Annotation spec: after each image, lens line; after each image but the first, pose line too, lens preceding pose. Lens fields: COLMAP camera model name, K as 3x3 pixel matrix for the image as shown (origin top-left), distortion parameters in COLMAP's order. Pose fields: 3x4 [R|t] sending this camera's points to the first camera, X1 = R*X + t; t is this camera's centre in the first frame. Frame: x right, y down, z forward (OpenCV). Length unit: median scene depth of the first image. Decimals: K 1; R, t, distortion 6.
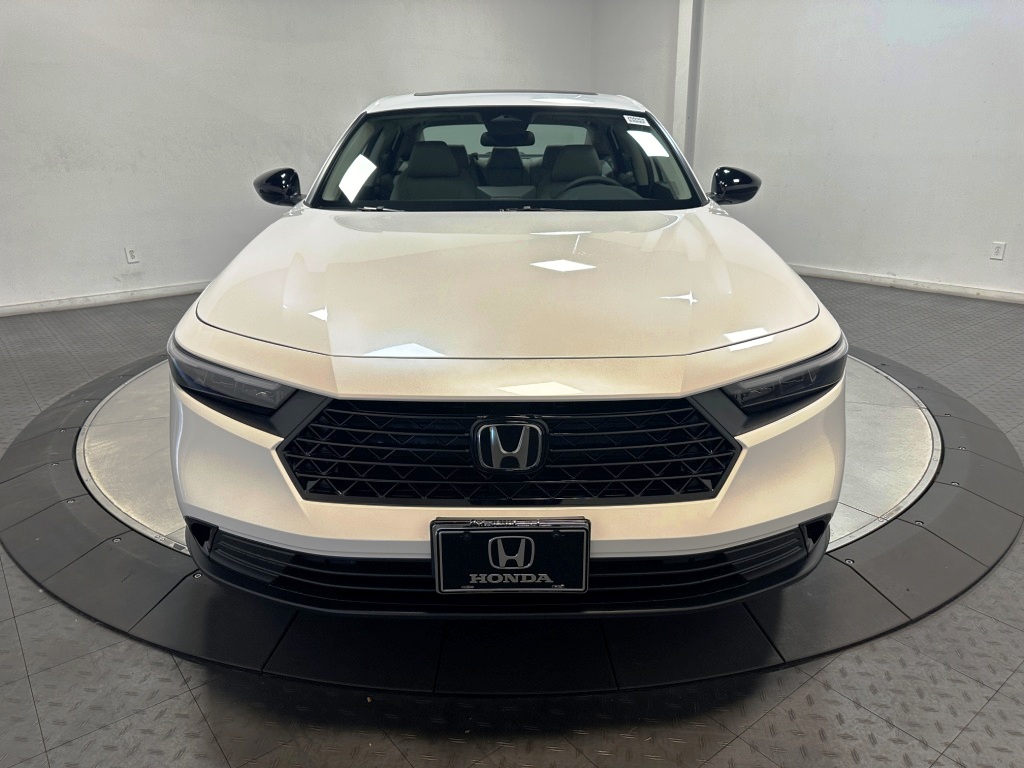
lens RADIAL K [[709.7, 0, 512.0], [0, 709.7, 384.0], [0, 0, 1]] dist [-0.000272, -0.008568]
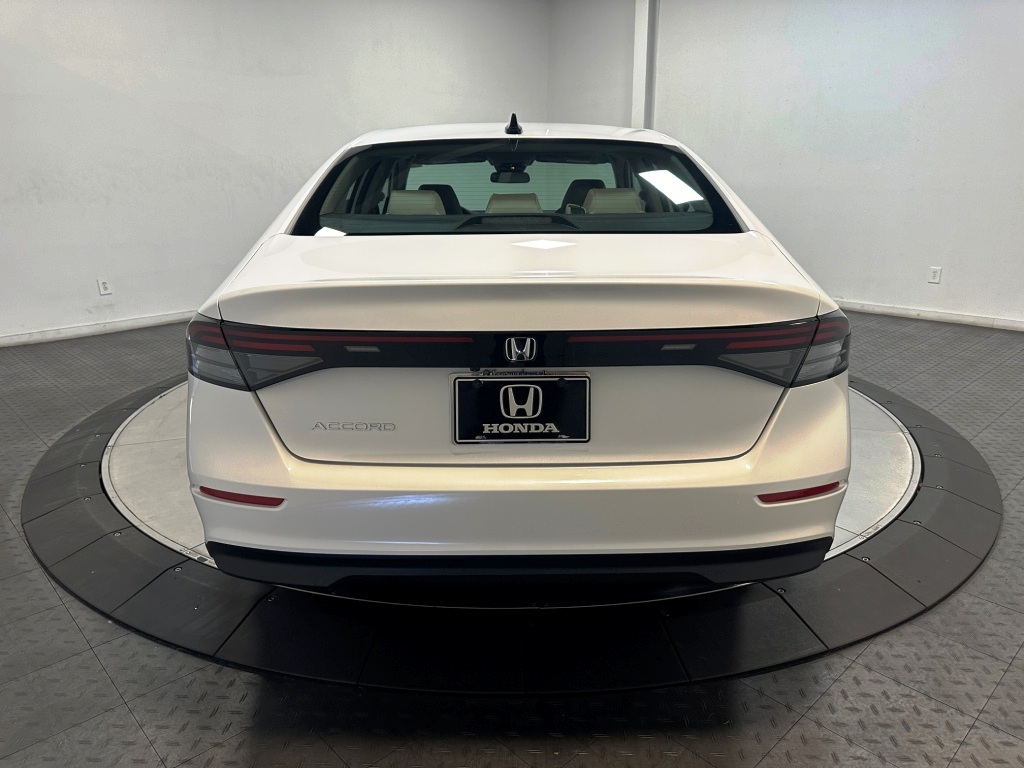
lens RADIAL K [[716.7, 0, 508.5], [0, 716.7, 372.5], [0, 0, 1]] dist [-0.002554, -0.006902]
pose [[0.996054, -0.020069, 0.086454, -0.187688], [0.024376, 0.998499, -0.049056, -0.000881], [-0.085340, 0.050969, 0.995047, -0.092723]]
